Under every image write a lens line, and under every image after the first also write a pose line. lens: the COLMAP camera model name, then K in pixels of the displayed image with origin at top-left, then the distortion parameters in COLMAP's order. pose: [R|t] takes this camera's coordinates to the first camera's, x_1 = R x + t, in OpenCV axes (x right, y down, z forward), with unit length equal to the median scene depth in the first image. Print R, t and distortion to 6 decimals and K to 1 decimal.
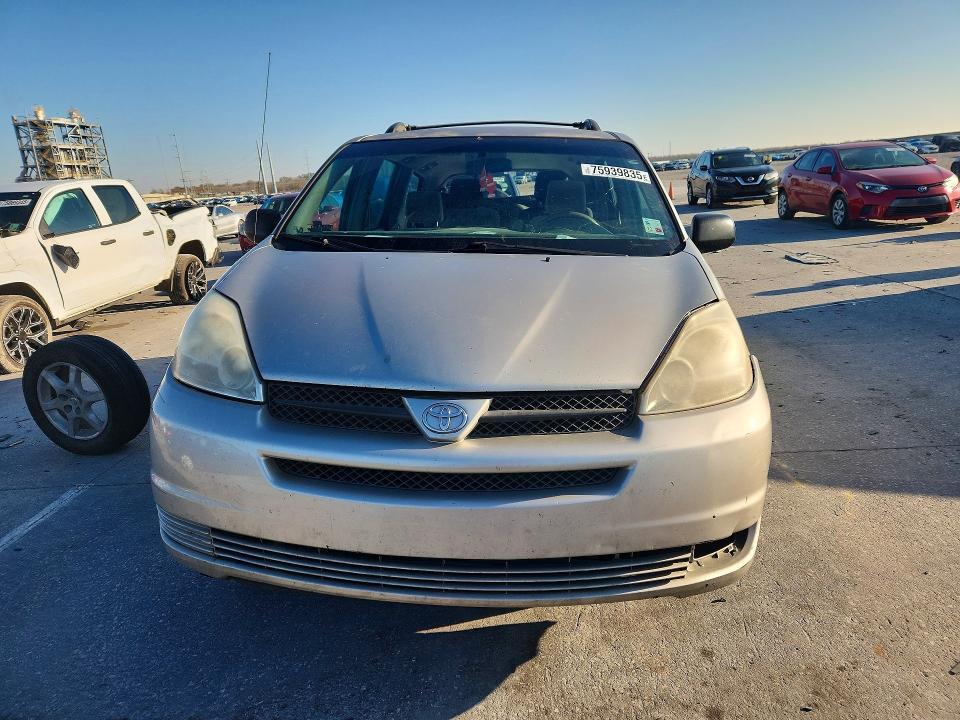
lens RADIAL K [[731.7, 0, 480.0], [0, 731.7, 360.0], [0, 0, 1]] dist [0.004298, -0.002976]
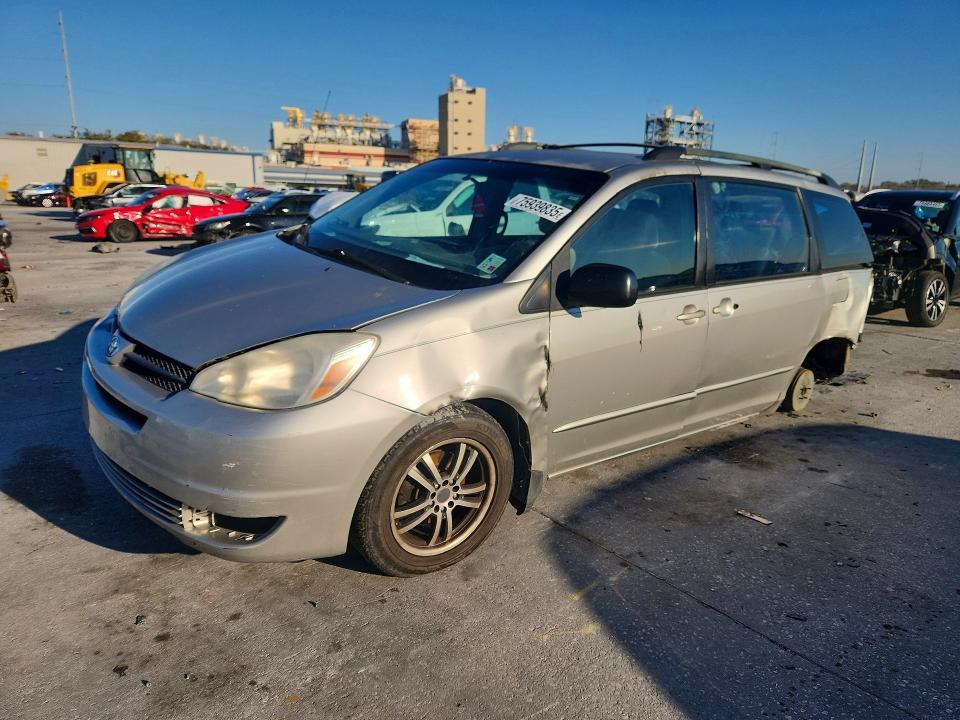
lens RADIAL K [[751.7, 0, 480.0], [0, 751.7, 360.0], [0, 0, 1]] dist [0.021075, -0.000065]
pose [[0.611572, 0.252388, -0.749853, 0.194424], [-0.250830, 0.960716, 0.118786, -0.033380], [0.750376, 0.115439, 0.650853, 0.067058]]
